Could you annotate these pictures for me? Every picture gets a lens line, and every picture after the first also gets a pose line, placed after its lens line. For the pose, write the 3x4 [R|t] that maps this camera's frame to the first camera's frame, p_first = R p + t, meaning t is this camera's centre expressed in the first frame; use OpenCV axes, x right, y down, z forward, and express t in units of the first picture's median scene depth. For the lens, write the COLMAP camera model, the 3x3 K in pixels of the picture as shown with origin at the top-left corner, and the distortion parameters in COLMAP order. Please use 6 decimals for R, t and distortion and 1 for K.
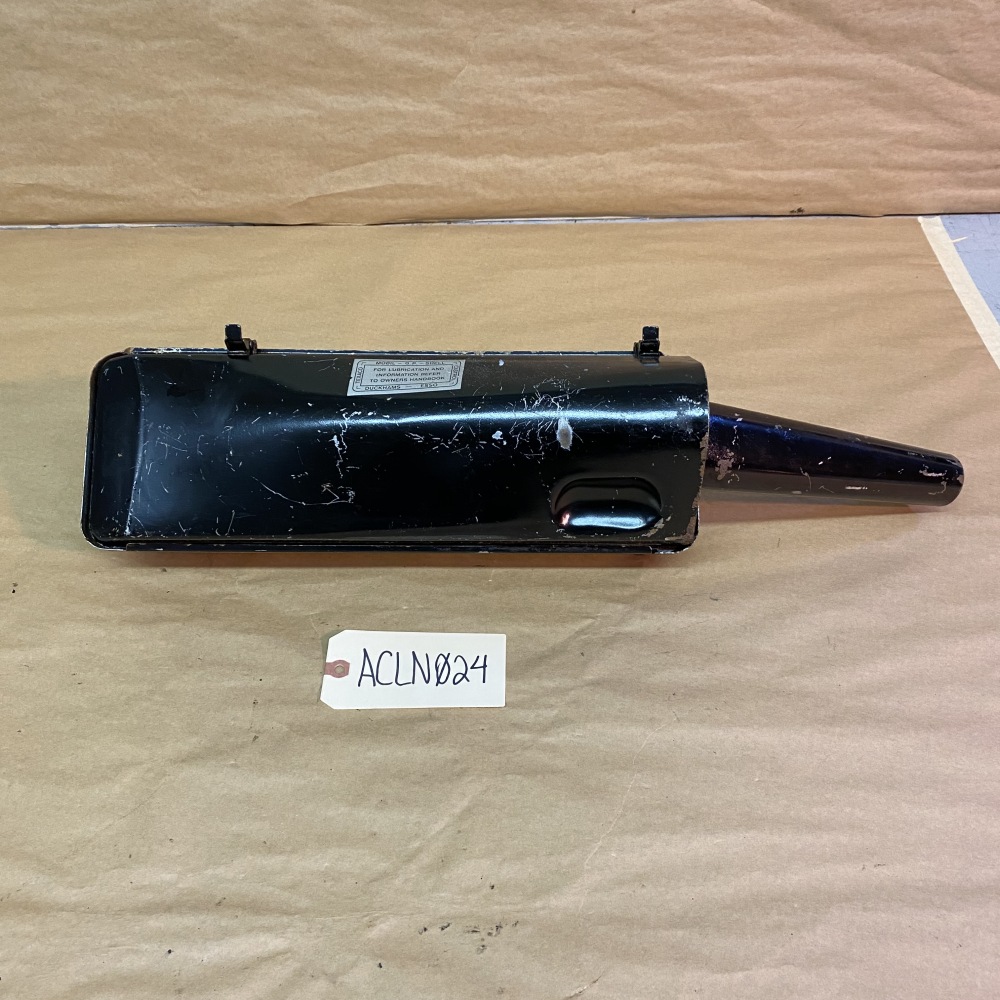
lens RADIAL K [[1040.6, 0, 478.5], [0, 1040.6, 503.6], [0, 0, 1]] dist [-0.014835, -0.025034]
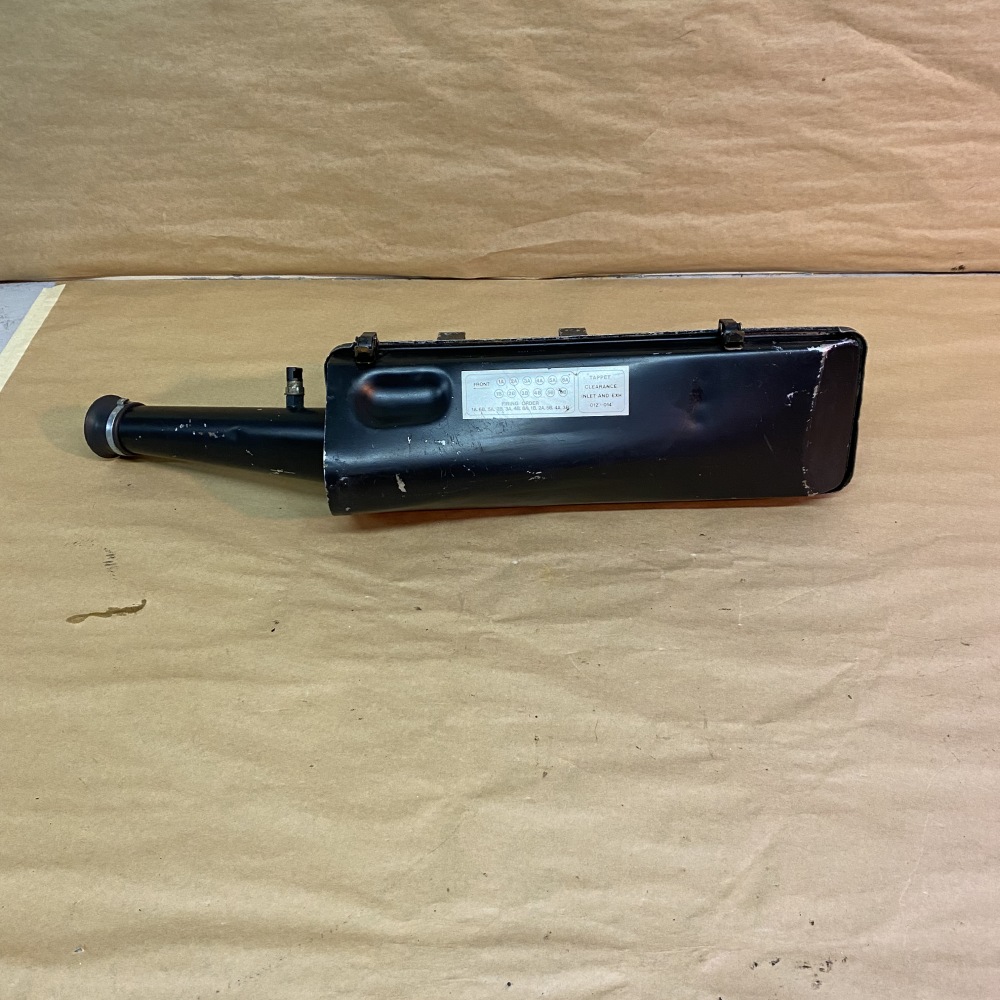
lens RADIAL K [[1036.2, 0, 449.5], [0, 1036.2, 497.9], [0, 0, 1]] dist [-0.003298, -0.054592]
pose [[0.999772, 0.009736, -0.019009, -0.201357], [-0.010686, 0.998666, -0.050522, 0.003798], [0.018492, 0.050714, 0.998542, -0.024485]]
